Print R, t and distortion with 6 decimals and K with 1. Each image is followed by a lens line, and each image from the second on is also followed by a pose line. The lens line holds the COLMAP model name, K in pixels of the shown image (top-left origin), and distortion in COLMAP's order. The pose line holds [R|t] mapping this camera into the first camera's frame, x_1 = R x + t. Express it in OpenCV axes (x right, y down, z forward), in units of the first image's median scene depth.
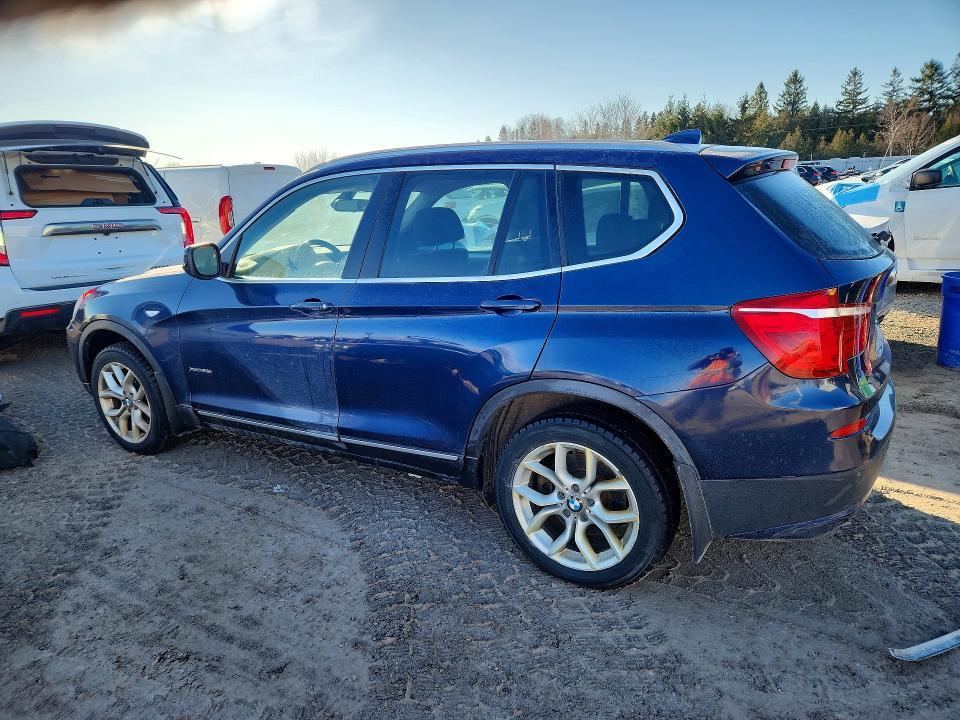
lens RADIAL K [[677.8, 0, 480.0], [0, 677.8, 360.0], [0, 0, 1]] dist [0.003918, -0.000174]
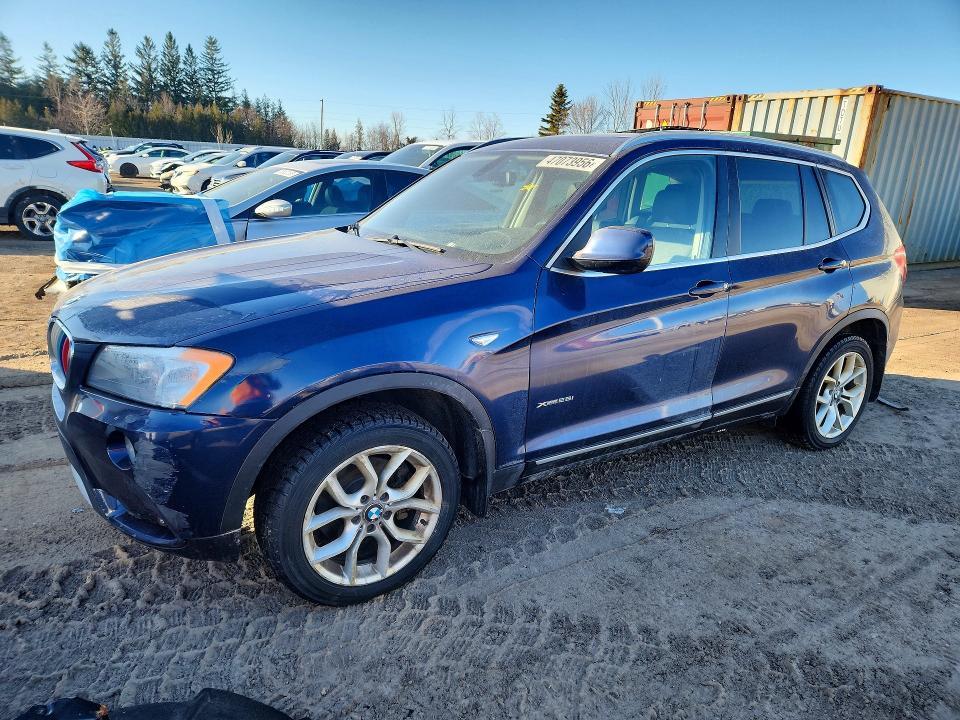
lens RADIAL K [[677.8, 0, 480.0], [0, 677.8, 360.0], [0, 0, 1]] dist [0.003918, -0.000174]
pose [[0.410816, -0.190026, 0.891695, -1.198673], [0.164136, 0.977473, 0.132686, -0.152903], [-0.896822, 0.091850, 0.432751, 0.831482]]
